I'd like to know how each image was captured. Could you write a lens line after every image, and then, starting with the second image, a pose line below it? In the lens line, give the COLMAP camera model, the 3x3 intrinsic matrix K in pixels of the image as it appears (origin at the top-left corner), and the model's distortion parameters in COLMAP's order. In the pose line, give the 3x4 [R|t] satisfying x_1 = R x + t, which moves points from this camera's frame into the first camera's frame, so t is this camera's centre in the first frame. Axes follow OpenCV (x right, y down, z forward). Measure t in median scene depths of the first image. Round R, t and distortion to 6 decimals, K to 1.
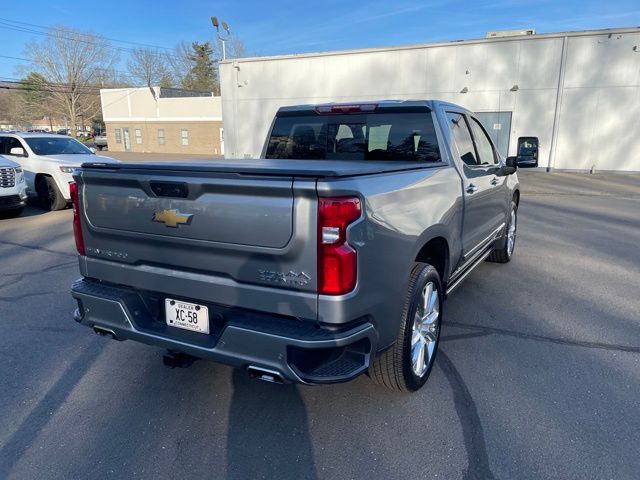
lens RADIAL K [[488.9, 0, 317.3], [0, 488.9, 234.2], [0, 0, 1]] dist [0.085270, -0.108558]
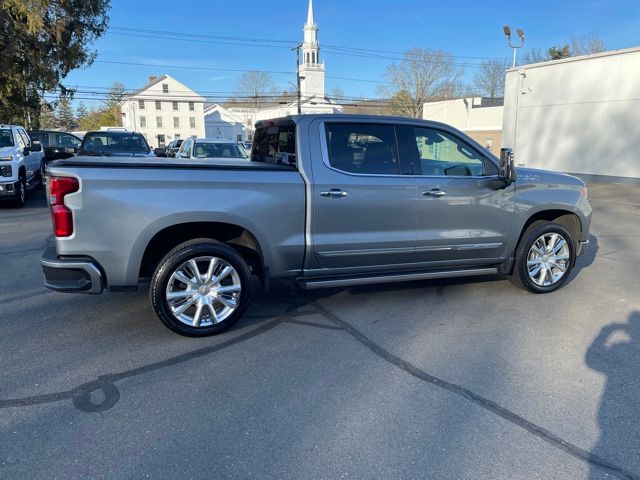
lens RADIAL K [[488.9, 0, 313.4], [0, 488.9, 218.7], [0, 0, 1]] dist [0.085270, -0.108558]
pose [[0.773002, 0.104691, -0.625706, 0.331683], [-0.135071, 0.990835, -0.001085, -0.009144], [0.619858, 0.085353, 0.780058, 0.043587]]
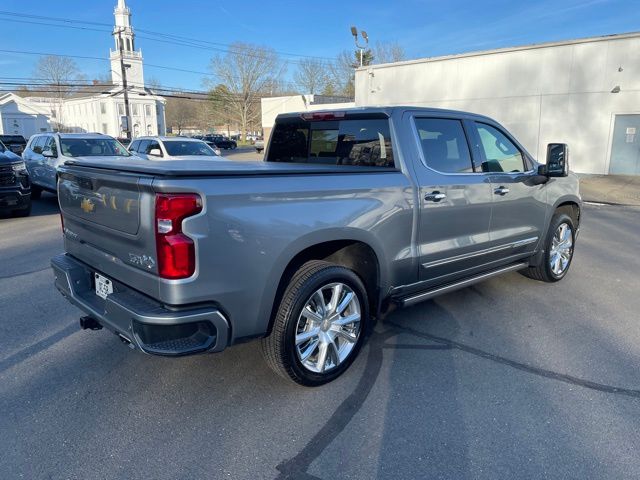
lens RADIAL K [[488.9, 0, 311.1], [0, 488.9, 221.8], [0, 0, 1]] dist [0.085270, -0.108558]
pose [[0.946270, 0.058870, -0.317975, 0.134856], [-0.068957, 0.997408, -0.020551, -0.001409], [0.315940, 0.041374, 0.947876, 0.001307]]
